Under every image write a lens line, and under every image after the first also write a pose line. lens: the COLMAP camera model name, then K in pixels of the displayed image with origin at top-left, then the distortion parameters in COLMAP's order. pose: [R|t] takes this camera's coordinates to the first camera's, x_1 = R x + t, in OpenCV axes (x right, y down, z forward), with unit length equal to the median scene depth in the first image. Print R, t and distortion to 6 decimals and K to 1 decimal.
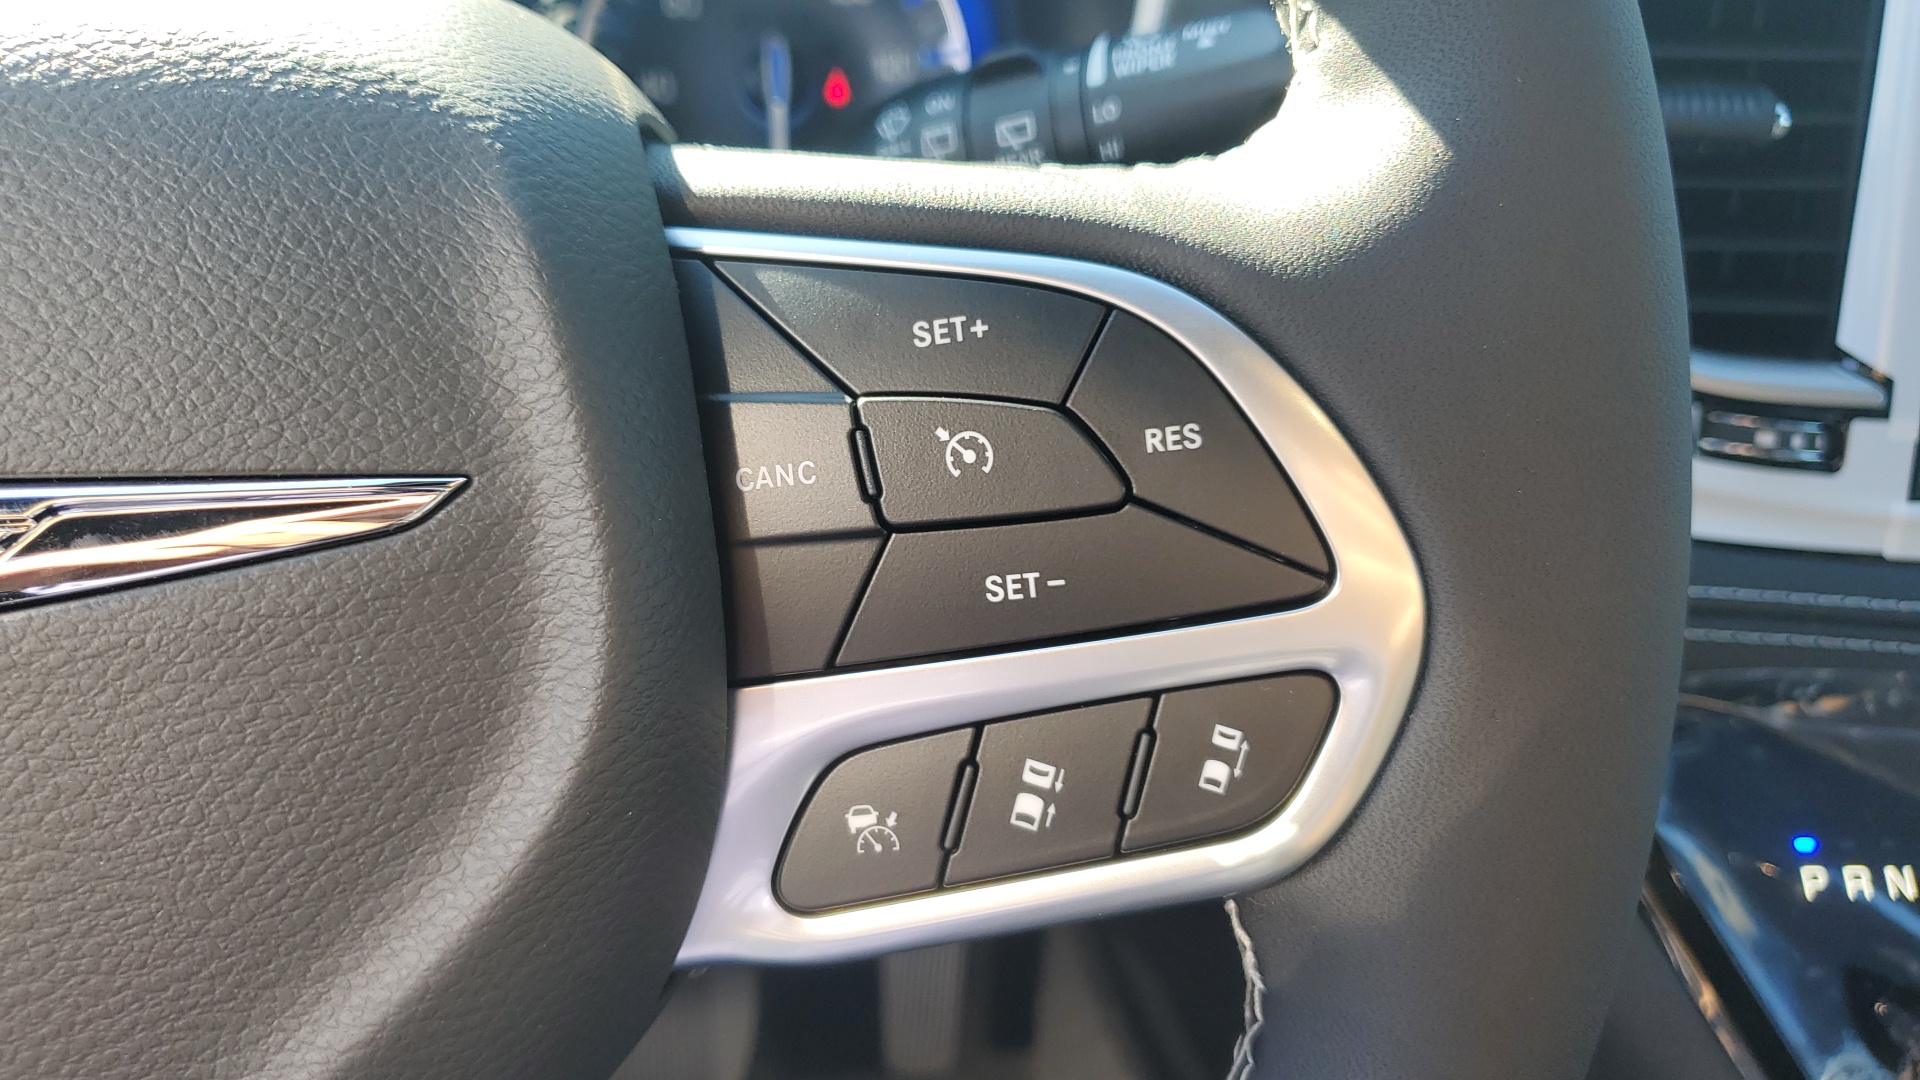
lens RADIAL K [[1535.0, 0, 944.9], [0, 1535.0, 519.7], [0, 0, 1]] dist [0.047672, -0.054803]
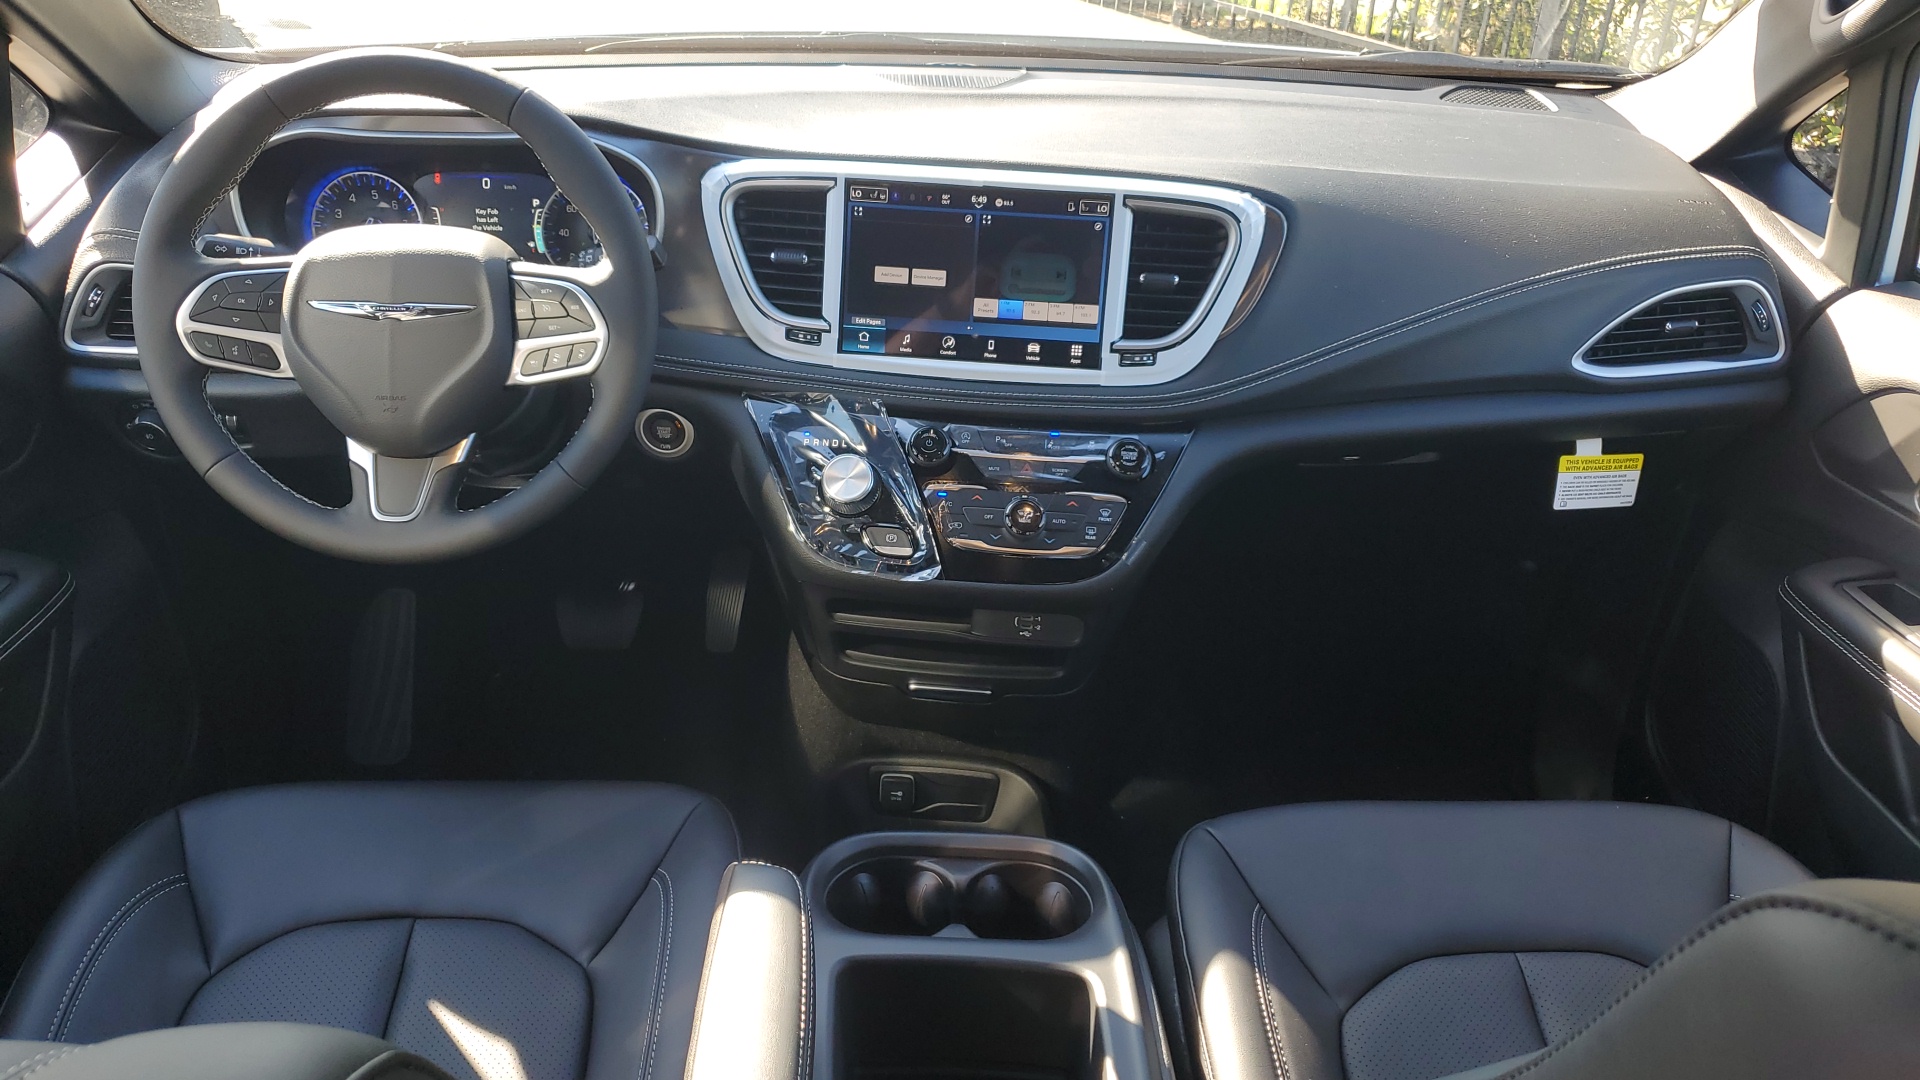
lens RADIAL K [[1535.0, 0, 966.7], [0, 1535.0, 580.2], [0, 0, 1]] dist [0.047672, -0.054803]
pose [[0.995883, 0.053364, -0.073279, 2.458598], [-0.052398, 0.998513, 0.015046, 0.970845], [0.073973, -0.011144, 0.997198, -5.809042]]
